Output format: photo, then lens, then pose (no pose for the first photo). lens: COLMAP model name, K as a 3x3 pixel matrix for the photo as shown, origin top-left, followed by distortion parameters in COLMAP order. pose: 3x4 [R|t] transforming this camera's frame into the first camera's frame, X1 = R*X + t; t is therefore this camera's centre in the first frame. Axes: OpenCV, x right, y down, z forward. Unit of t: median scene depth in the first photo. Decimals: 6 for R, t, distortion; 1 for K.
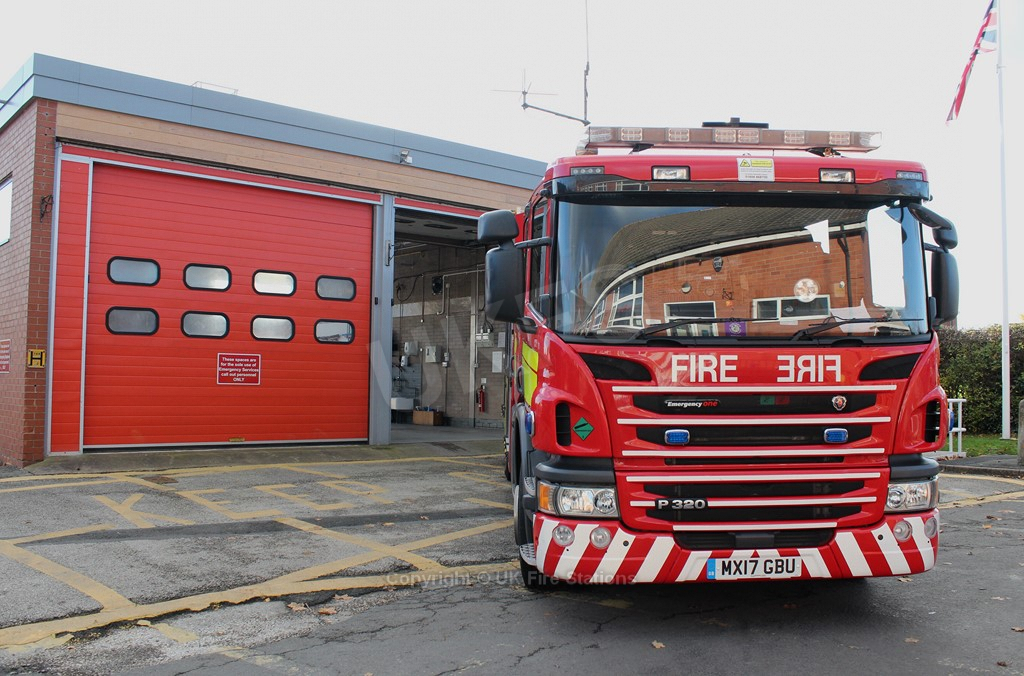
lens RADIAL K [[921.4, 0, 512.0], [0, 921.4, 338.0], [0, 0, 1]] dist [-0.101746, 0.004929]
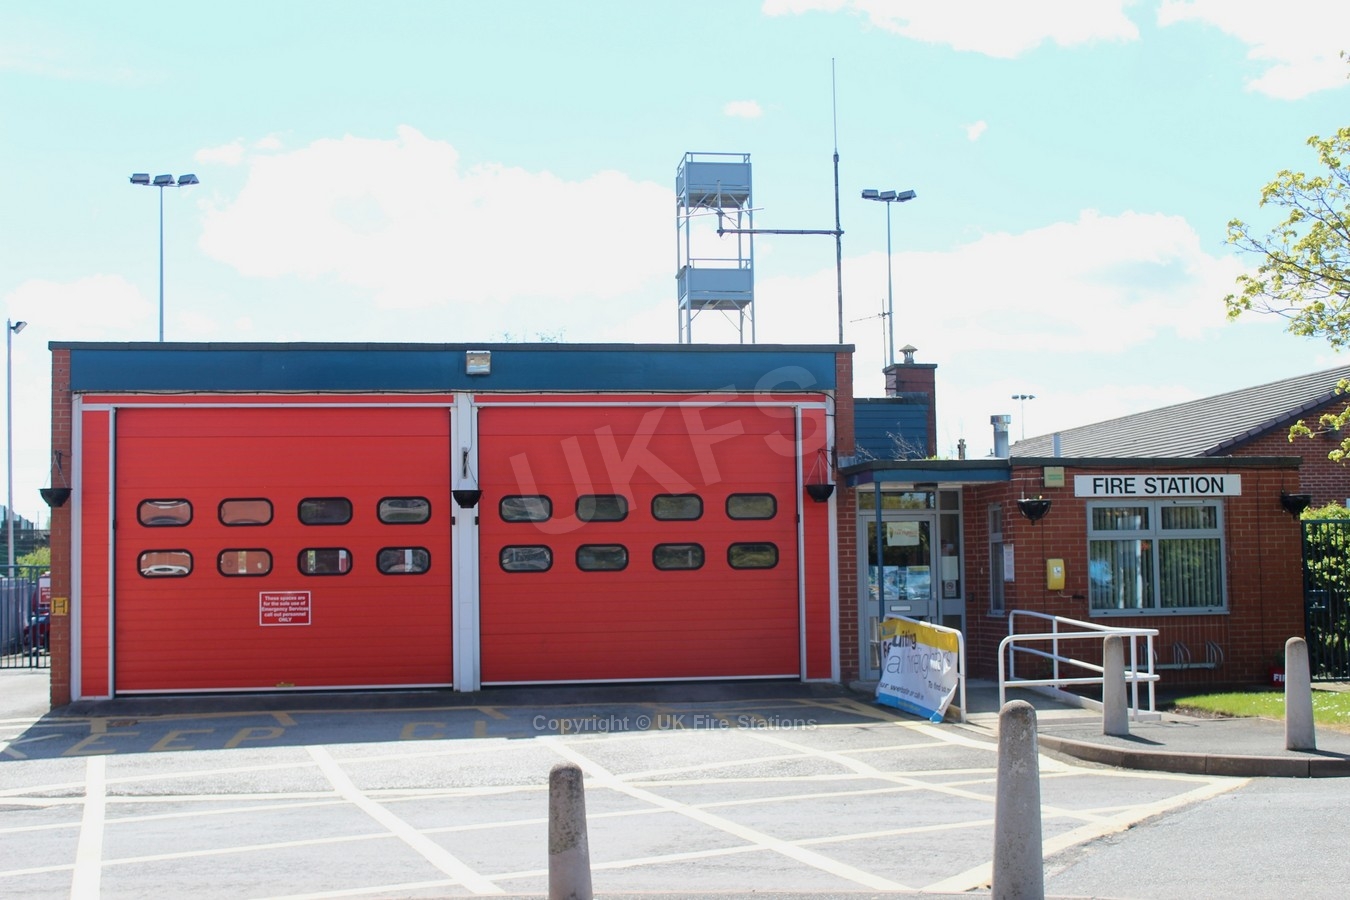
lens RADIAL K [[1698.5, 0, 674.2], [0, 1698.5, 476.4], [0, 0, 1]] dist [-0.072055, 0.096667]
pose [[0.845676, -0.059230, -0.530400, 0.950371], [0.053203, 0.998228, -0.026645, -0.032528], [0.531038, -0.005685, 0.847329, -0.236899]]
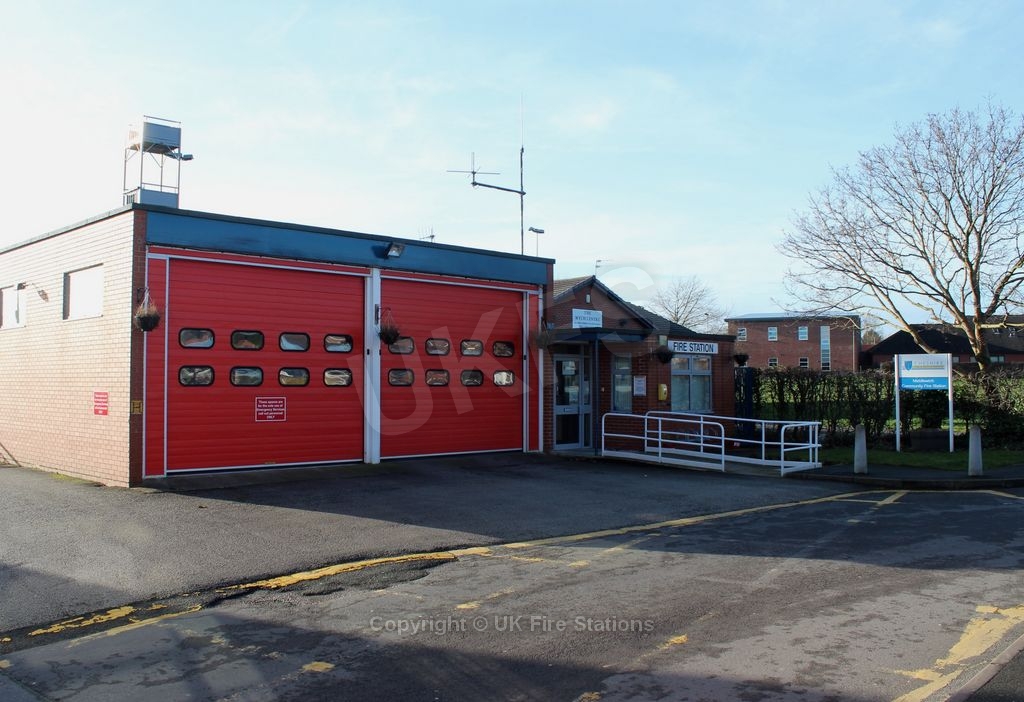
lens RADIAL K [[960.4, 0, 461.0], [0, 960.4, 343.5], [0, 0, 1]] dist [-0.140400, 0.021502]
pose [[0.998756, -0.008417, 0.049154, -0.093533], [0.008033, 0.999936, 0.008019, -0.069156], [-0.049218, -0.007614, 0.998759, -0.381824]]
